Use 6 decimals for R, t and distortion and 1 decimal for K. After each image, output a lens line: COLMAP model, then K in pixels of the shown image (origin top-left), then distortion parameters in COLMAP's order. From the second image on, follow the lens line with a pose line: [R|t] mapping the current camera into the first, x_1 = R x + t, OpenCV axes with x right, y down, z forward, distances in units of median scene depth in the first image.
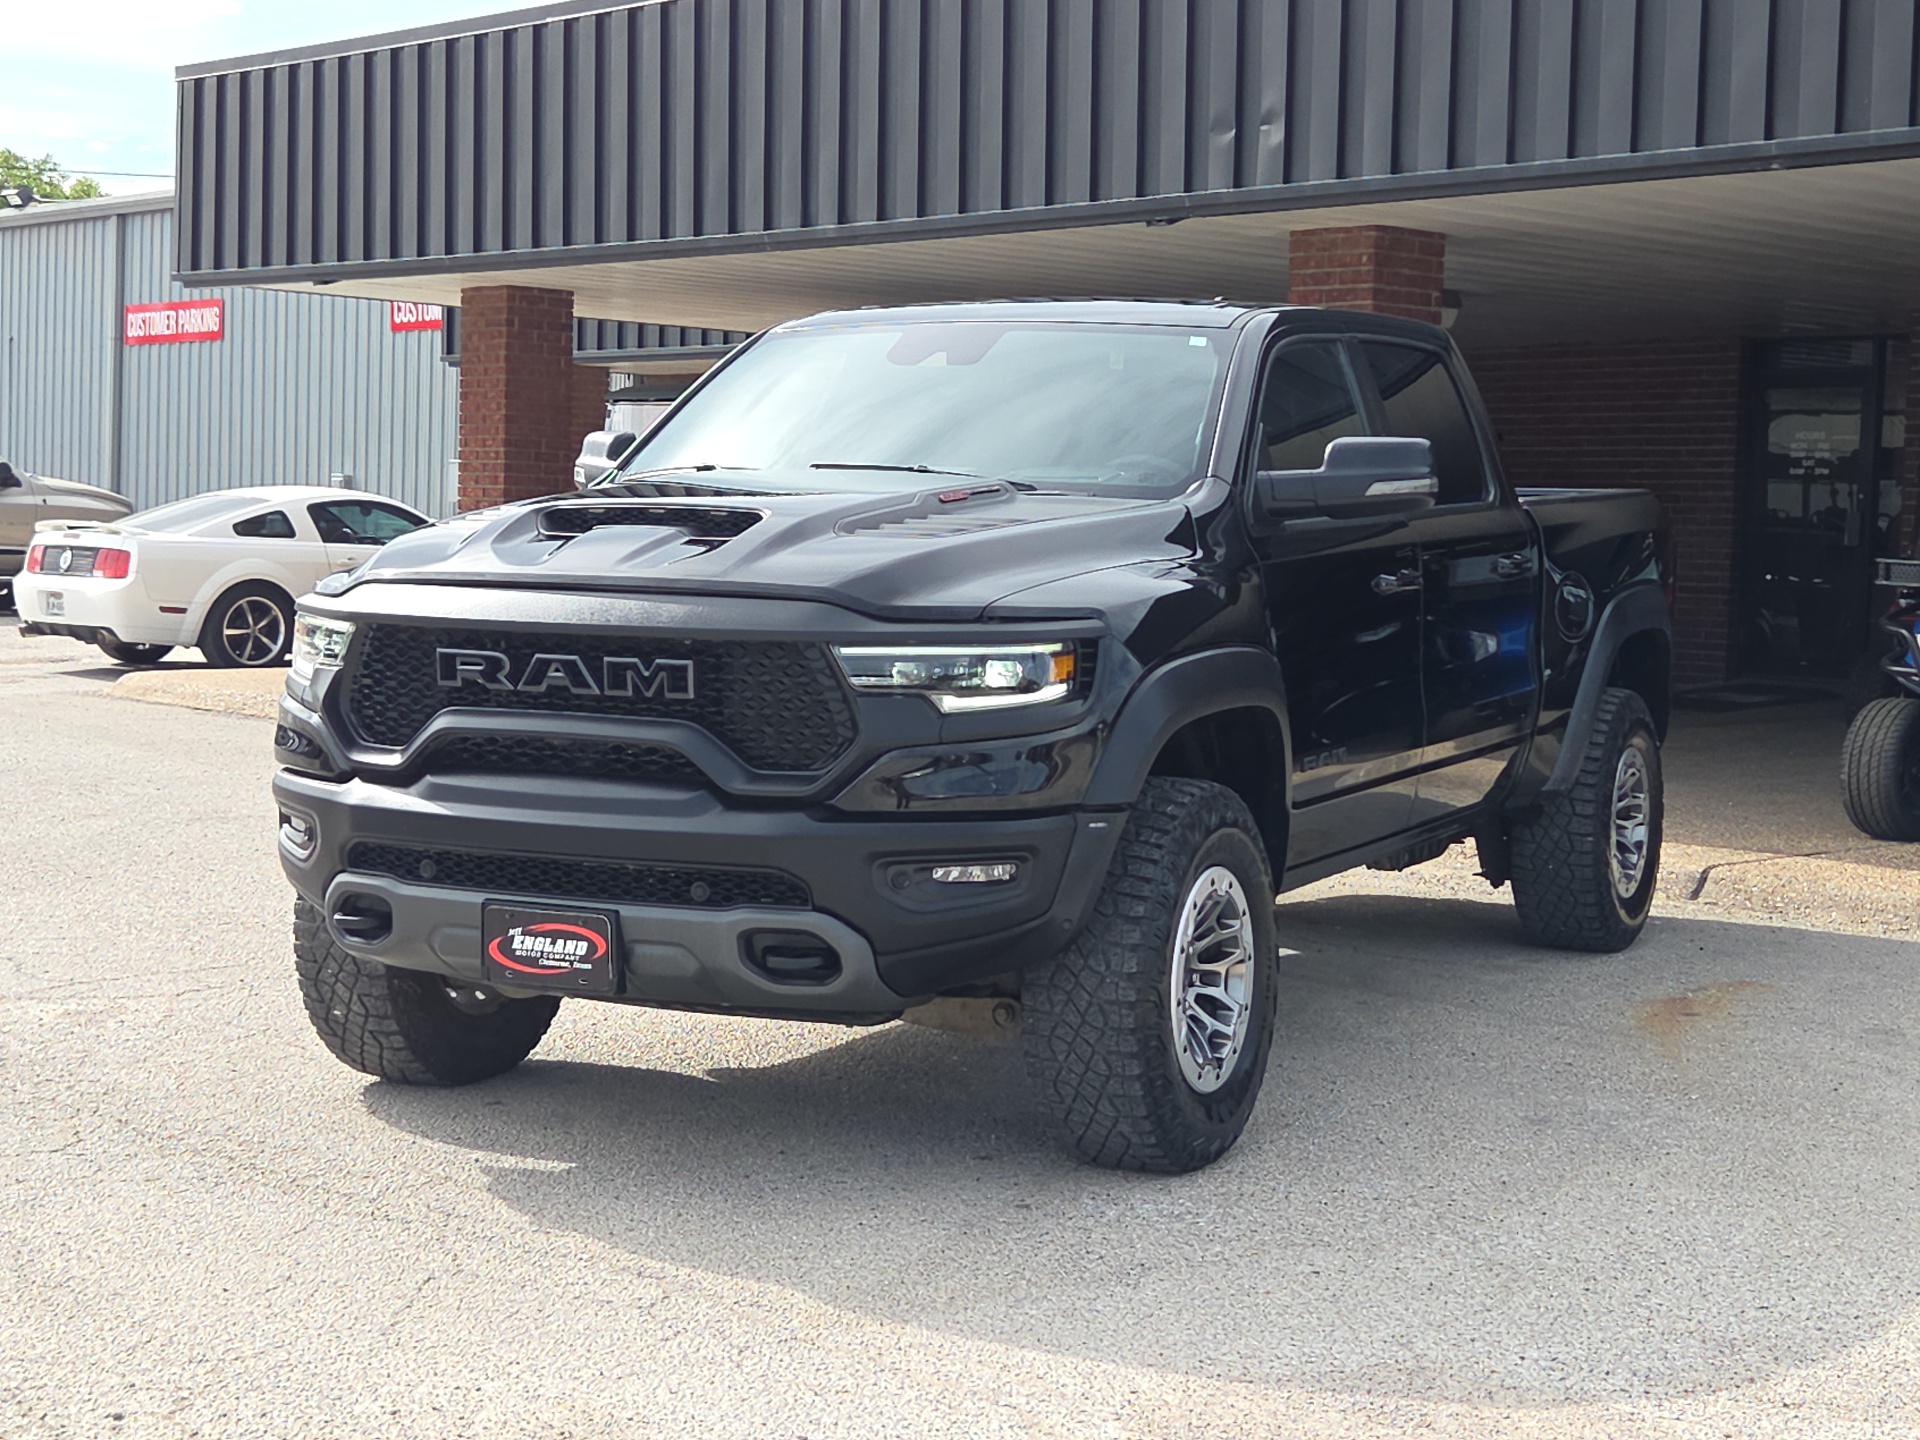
lens RADIAL K [[3071.3, 0, 961.6], [0, 3071.3, 640.6], [0, 0, 1]] dist [0.110416, -0.079092]
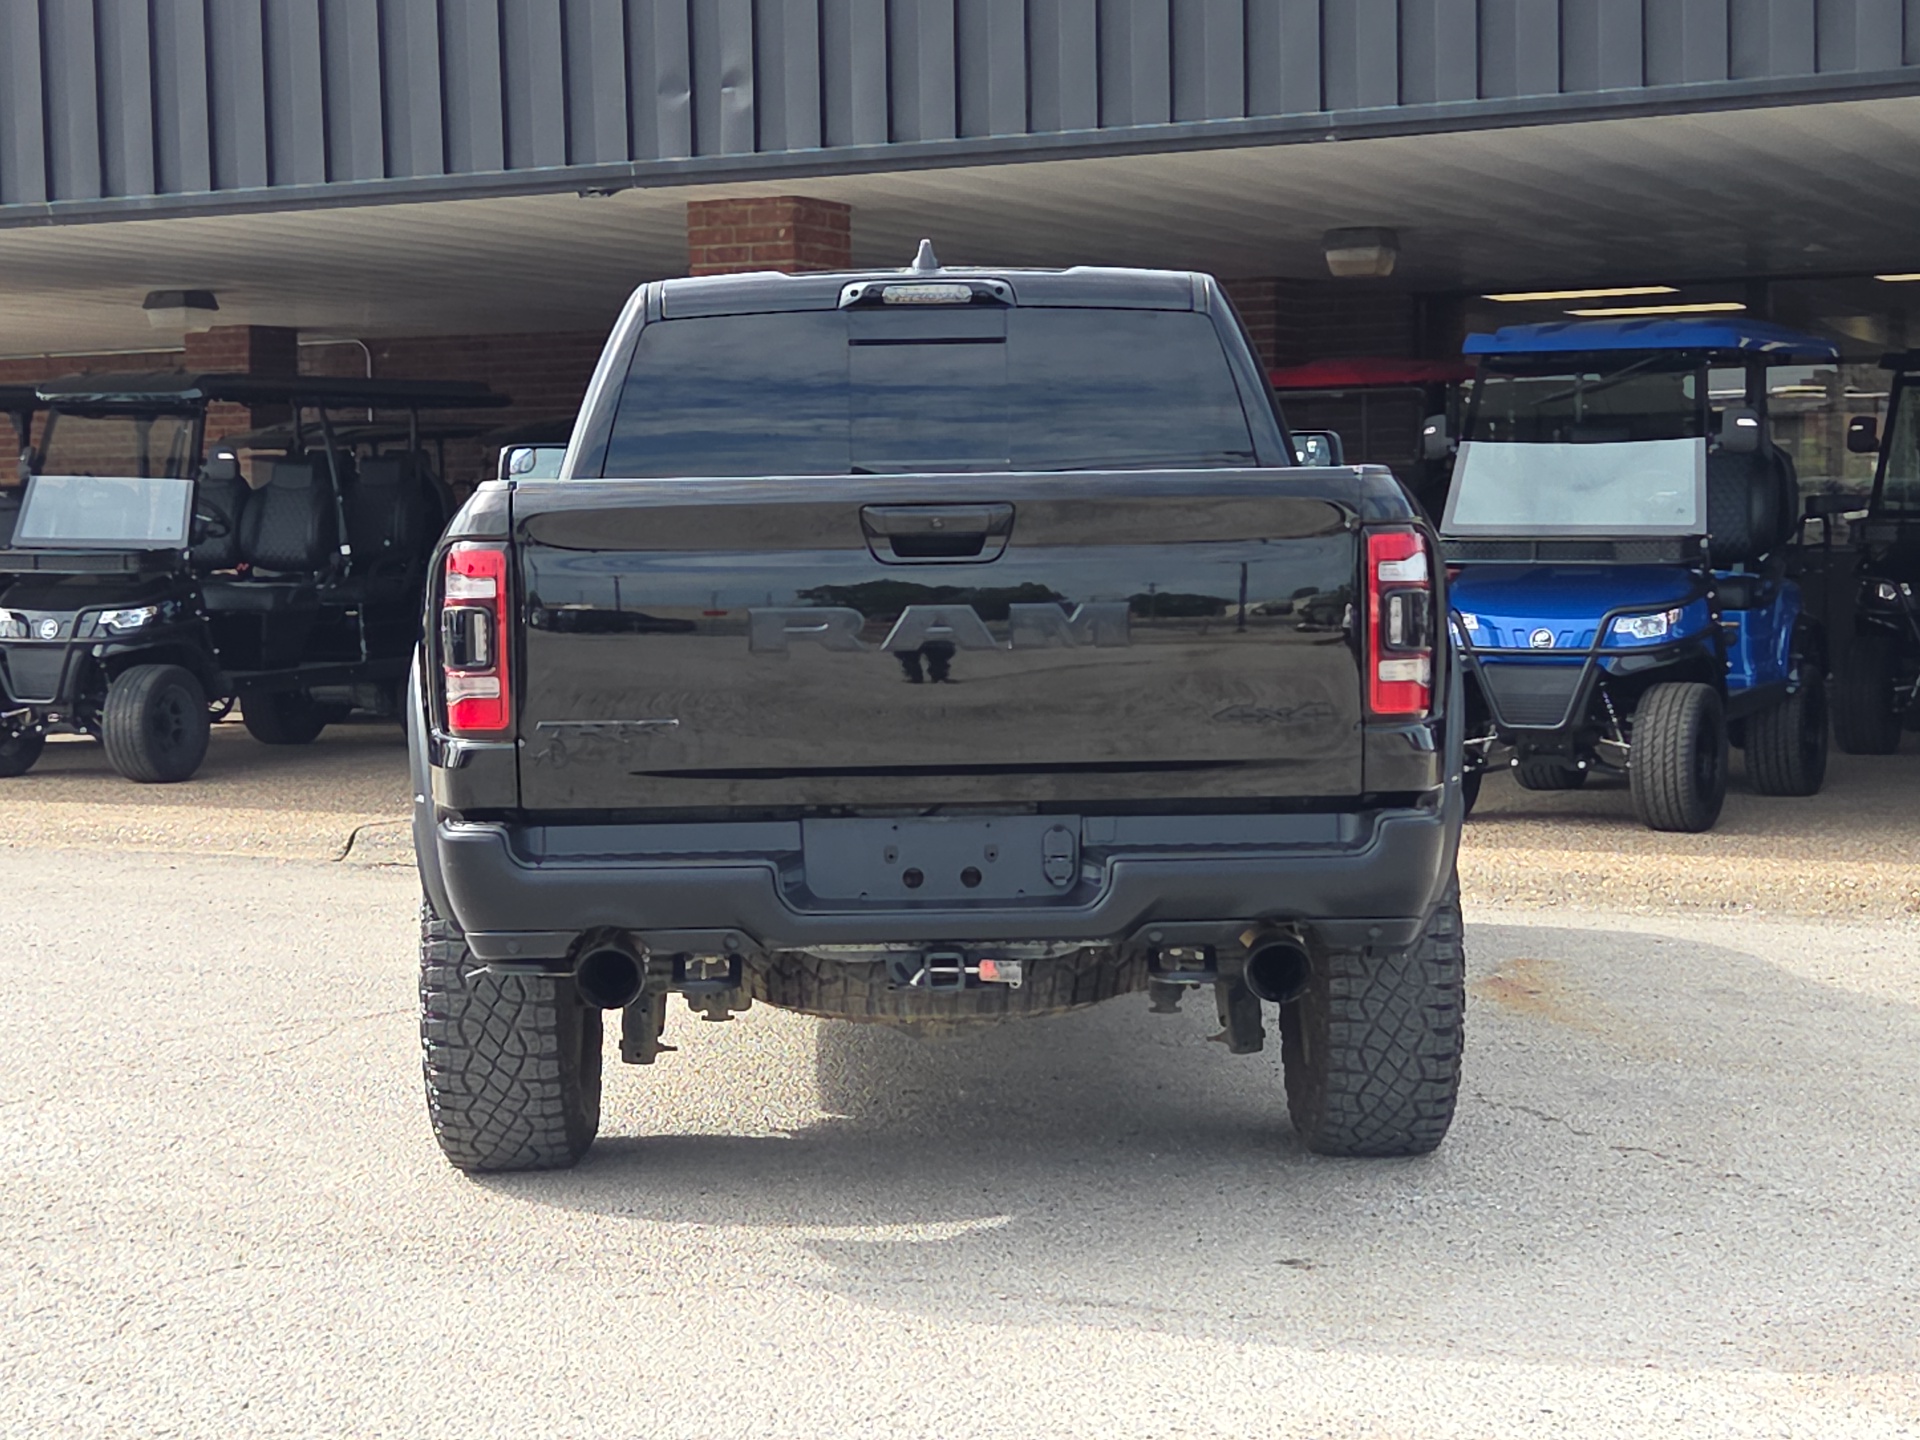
lens RADIAL K [[3559.5, 0, 960.0], [0, 3559.5, 720.0], [0, 0, 1]] dist [0.231139, -1.379625]
pose [[0.934370, -0.055094, 0.352018, -0.423909], [0.049786, 0.998469, 0.024121, -0.005191], [-0.352808, -0.005013, 0.935682, -0.025829]]
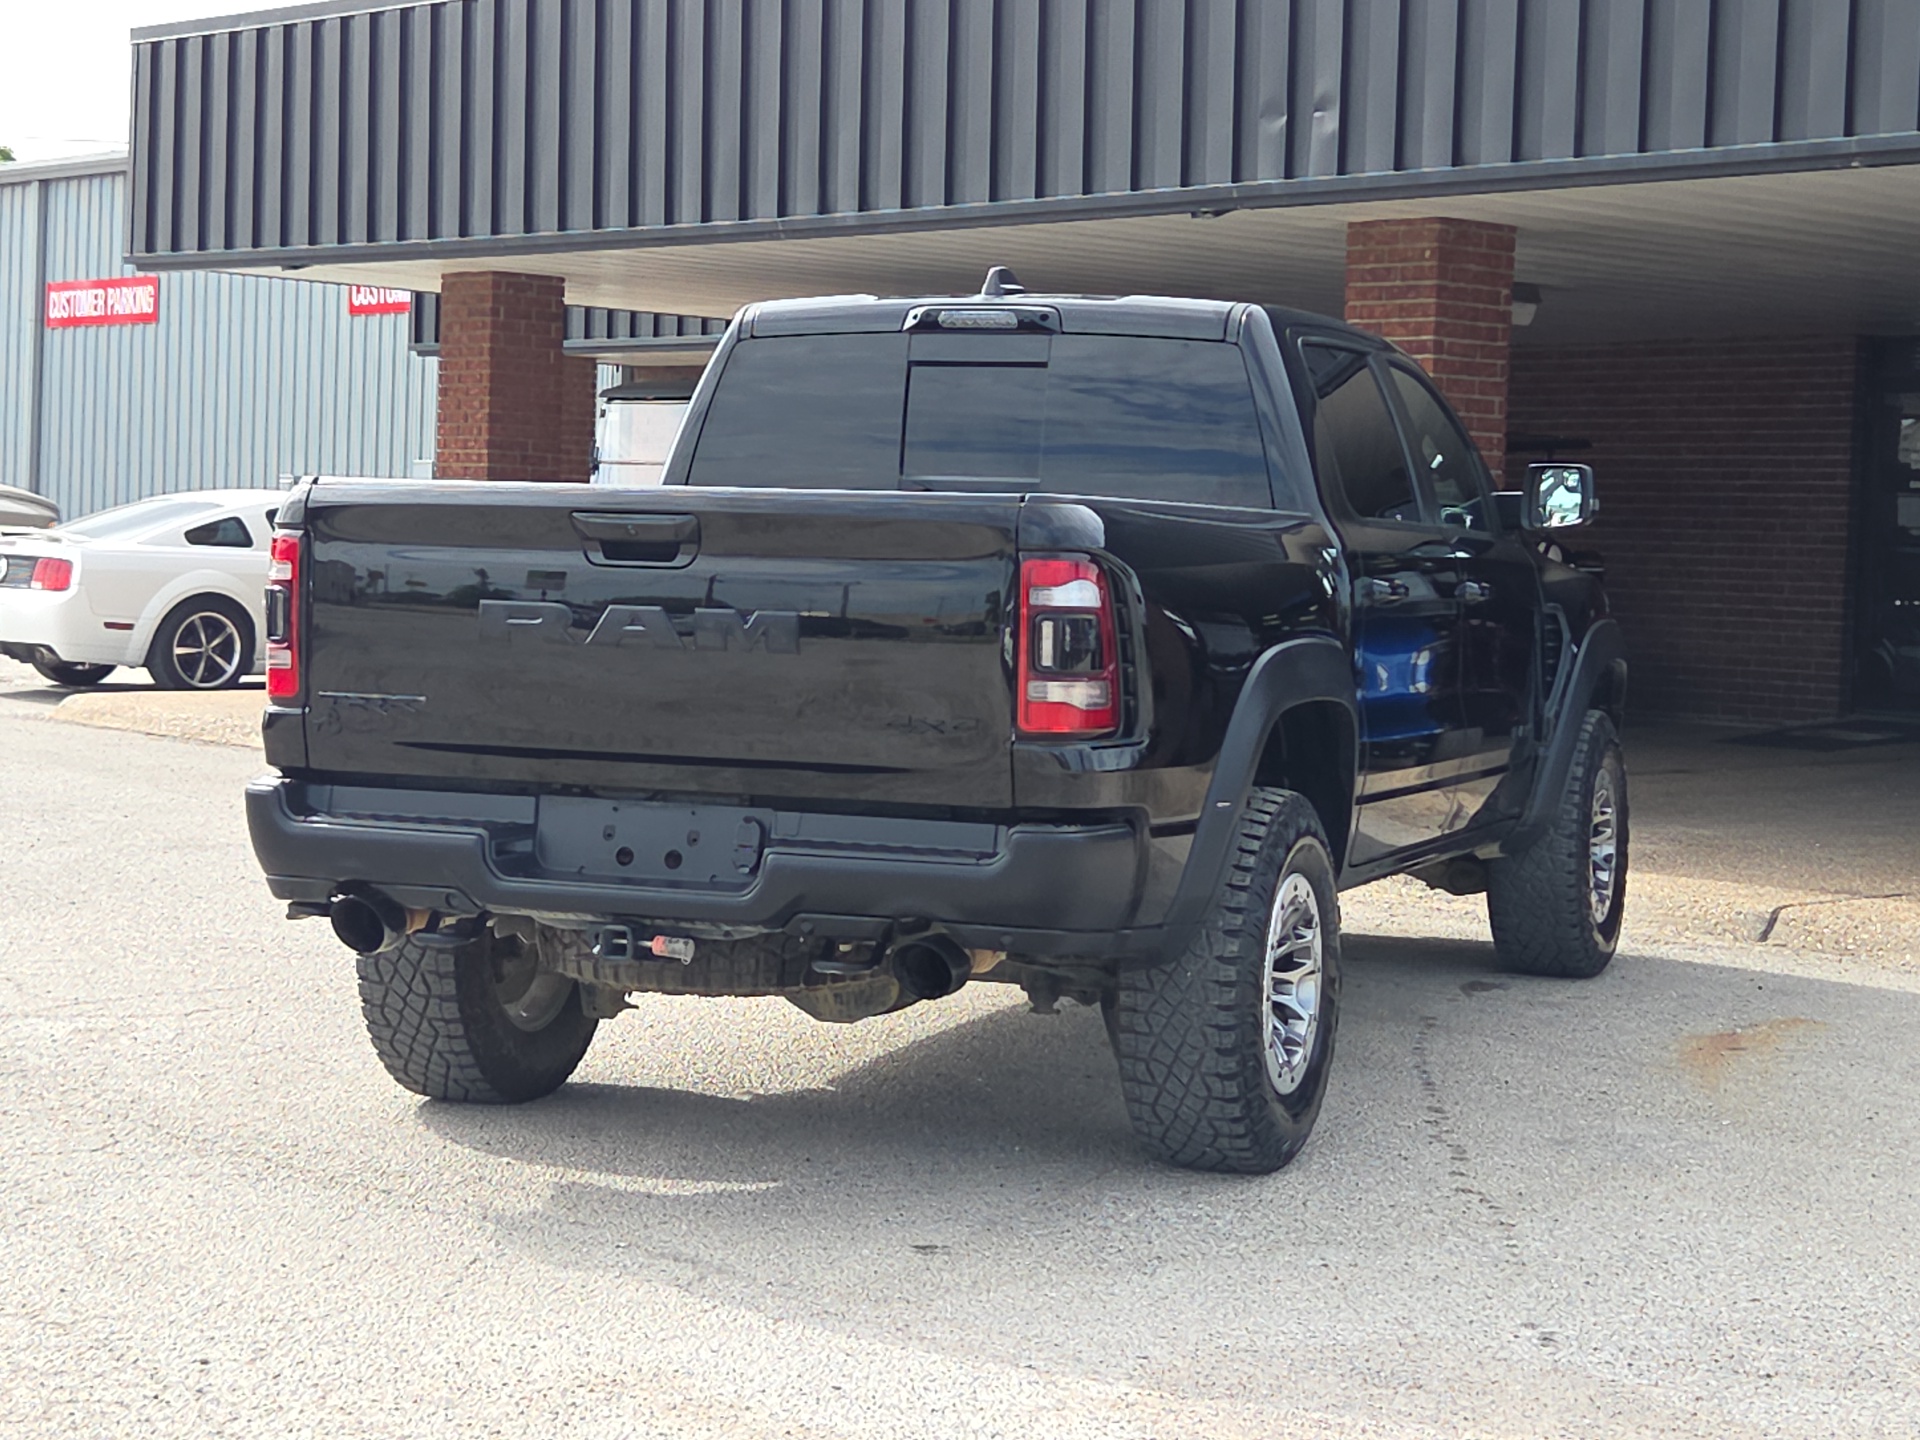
lens RADIAL K [[3559.5, 0, 960.0], [0, 3559.5, 720.0], [0, 0, 1]] dist [0.231139, -1.379625]
pose [[0.999943, 0.007203, -0.007937, -0.000020], [-0.007094, 0.999880, 0.013743, 0.004817], [0.008035, -0.013686, 0.999874, -0.163281]]
